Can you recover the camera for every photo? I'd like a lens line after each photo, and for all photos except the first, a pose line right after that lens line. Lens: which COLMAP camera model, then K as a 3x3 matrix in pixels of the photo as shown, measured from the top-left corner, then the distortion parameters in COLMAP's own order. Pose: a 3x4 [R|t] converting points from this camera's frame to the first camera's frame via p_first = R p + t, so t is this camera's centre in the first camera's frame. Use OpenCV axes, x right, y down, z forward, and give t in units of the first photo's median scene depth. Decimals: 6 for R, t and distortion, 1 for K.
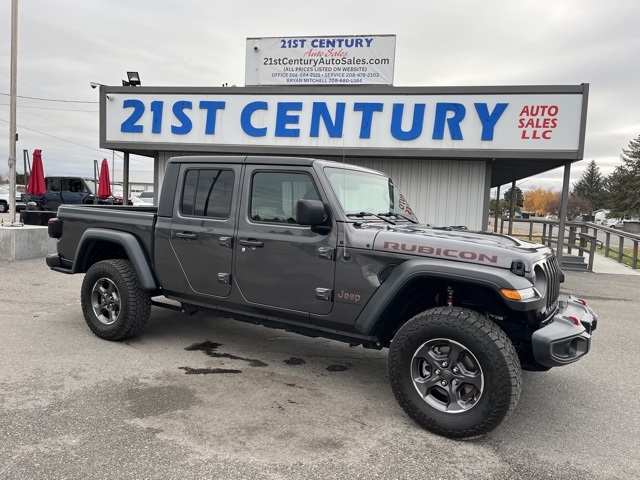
lens RADIAL K [[482.0, 0, 316.4], [0, 482.0, 241.7], [0, 0, 1]] dist [0.076060, -0.100588]
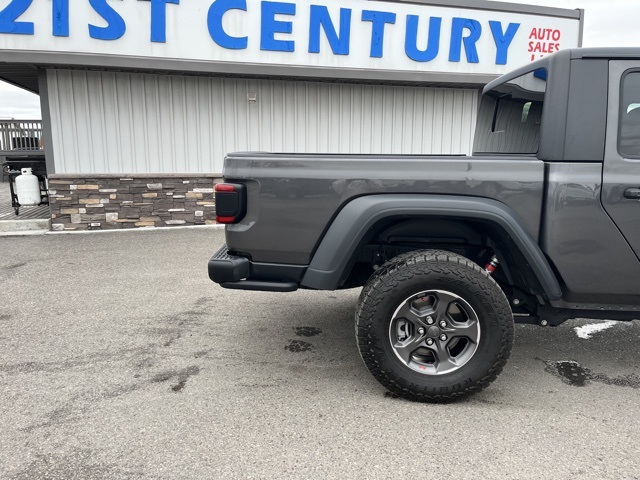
lens RADIAL K [[482.0, 0, 312.9], [0, 482.0, 234.2], [0, 0, 1]] dist [0.076060, -0.100588]
pose [[0.883211, -0.122025, 0.452823, -0.422762], [0.074400, 0.989786, 0.121610, -0.030498], [-0.463037, -0.073717, 0.883268, 0.334549]]
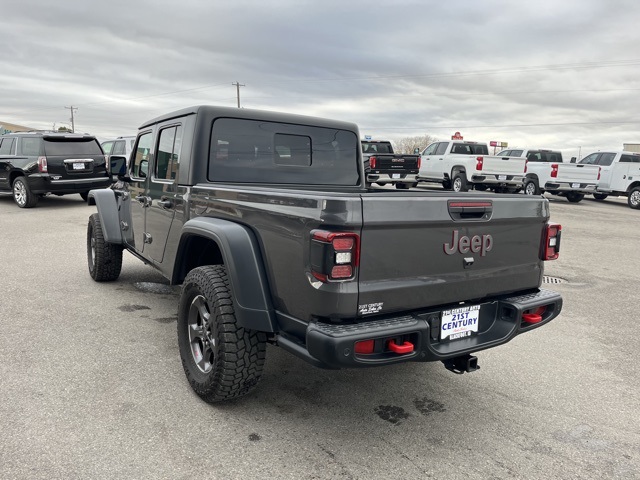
lens RADIAL K [[482.0, 0, 307.9], [0, 482.0, 235.2], [0, 0, 1]] dist [0.076060, -0.100588]
pose [[-0.910911, -0.128792, 0.391987, -0.314542], [-0.046377, 0.975973, 0.212897, -0.083425], [-0.409989, 0.175751, -0.894998, 0.980431]]
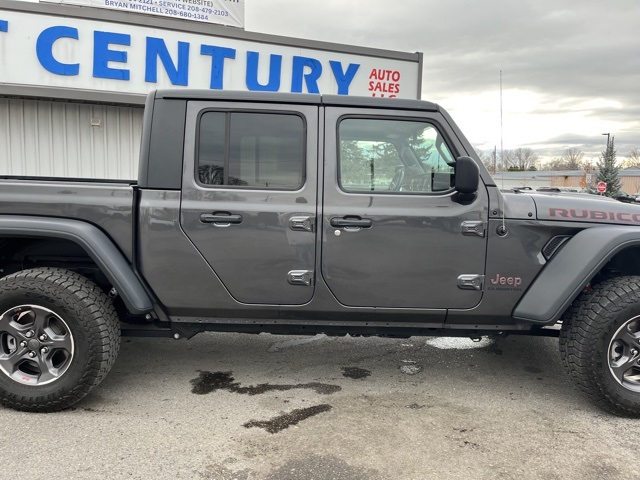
lens RADIAL K [[482.0, 0, 314.1], [0, 482.0, 239.3], [0, 0, 1]] dist [0.076060, -0.100588]
pose [[0.842738, -0.090252, 0.530705, -0.244765], [0.055378, 0.995150, 0.081297, -0.014254], [-0.535468, -0.039122, 0.843649, 0.199295]]
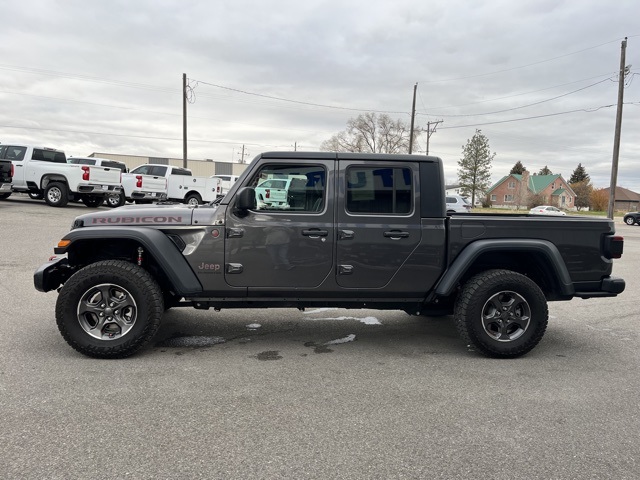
lens RADIAL K [[482.0, 0, 316.4], [0, 482.0, 235.2], [0, 0, 1]] dist [0.076060, -0.100588]
pose [[-0.767947, -0.022110, -0.640132, 0.344269], [-0.118204, 0.987130, 0.107711, -0.055981], [0.629512, 0.158382, -0.760677, 0.968220]]
